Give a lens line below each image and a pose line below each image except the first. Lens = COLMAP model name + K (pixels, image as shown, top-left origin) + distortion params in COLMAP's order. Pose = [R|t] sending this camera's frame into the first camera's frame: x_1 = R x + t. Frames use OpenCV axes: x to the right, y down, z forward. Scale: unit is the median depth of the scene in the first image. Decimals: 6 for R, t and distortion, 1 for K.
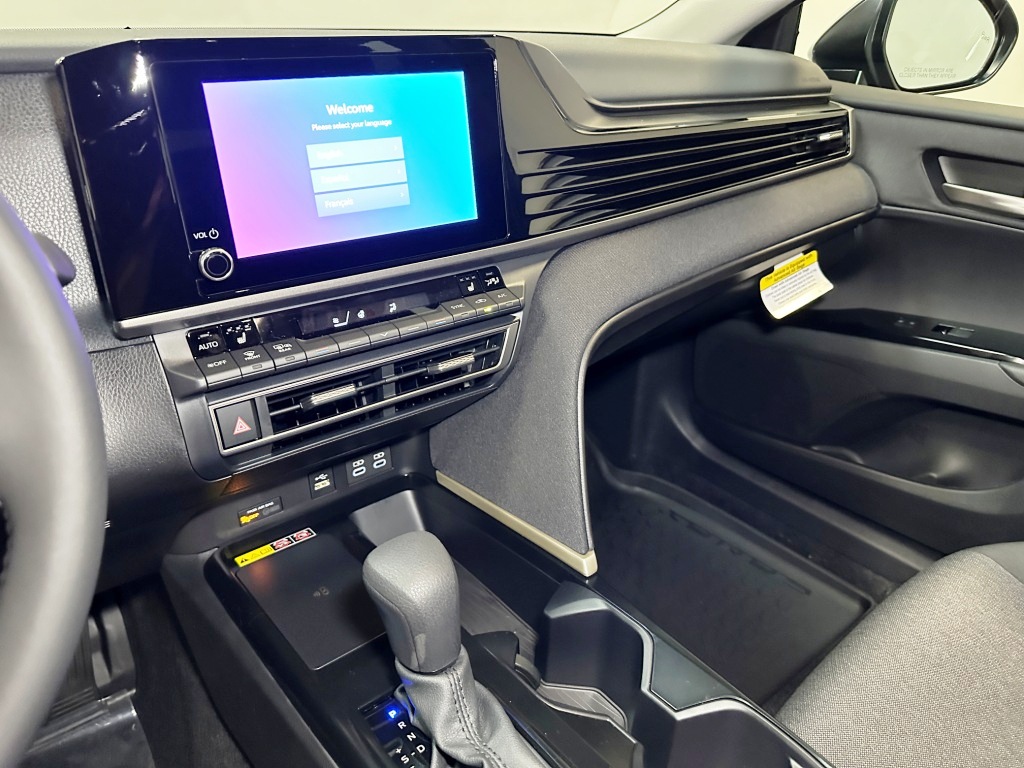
lens RADIAL K [[725.3, 0, 512.0], [0, 725.3, 384.0], [0, 0, 1]] dist [0.073101, -0.094870]
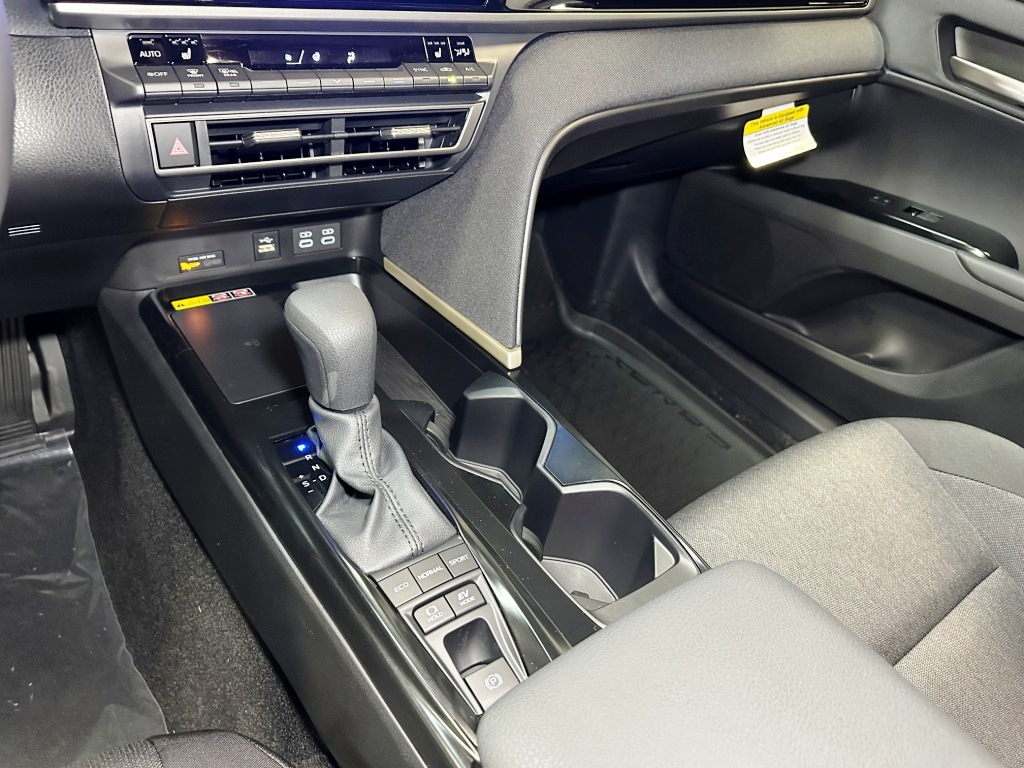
lens RADIAL K [[729.1, 0, 512.0], [0, 729.1, 384.0], [0, 0, 1]] dist [0.035683, -0.038119]
pose [[0.986777, 0.154932, 0.047610, 0.048012], [-0.161140, 0.969386, 0.185268, 0.074165], [-0.017448, -0.190490, 0.981534, -0.020290]]
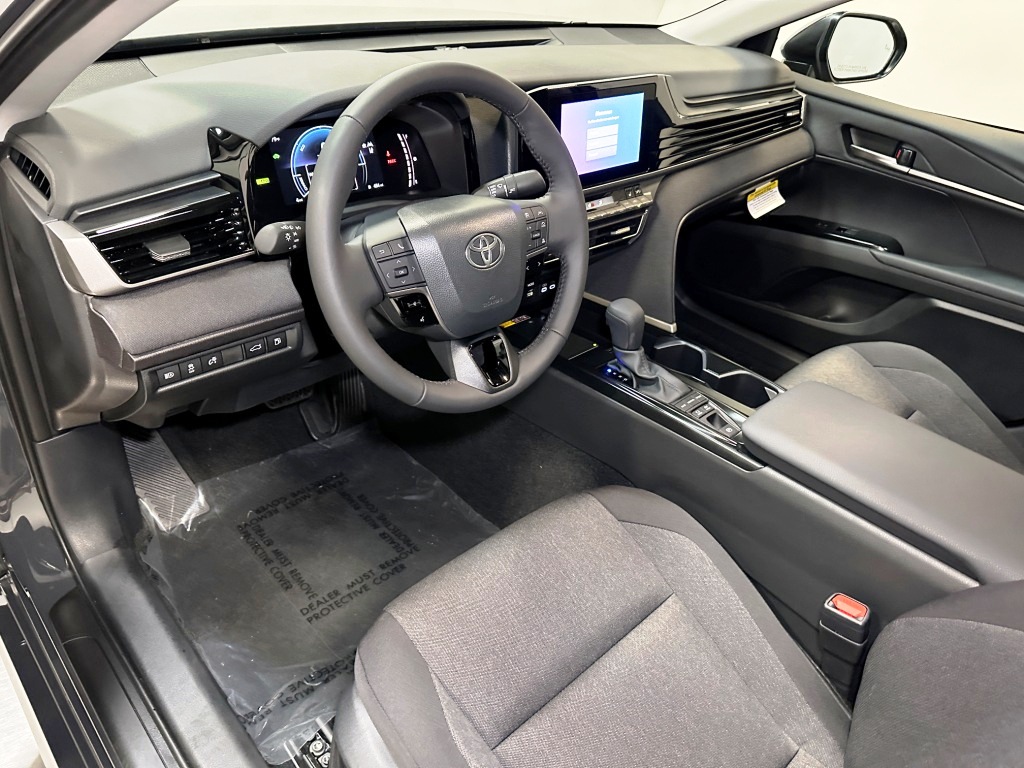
lens RADIAL K [[718.8, 0, 512.0], [0, 718.8, 384.0], [0, 0, 1]] dist [0.117475, -0.164411]
pose [[0.993760, 0.026048, 0.108460, -0.492793], [-0.040414, 0.990366, 0.132446, 0.119132], [-0.103965, -0.136003, 0.985238, -0.903465]]
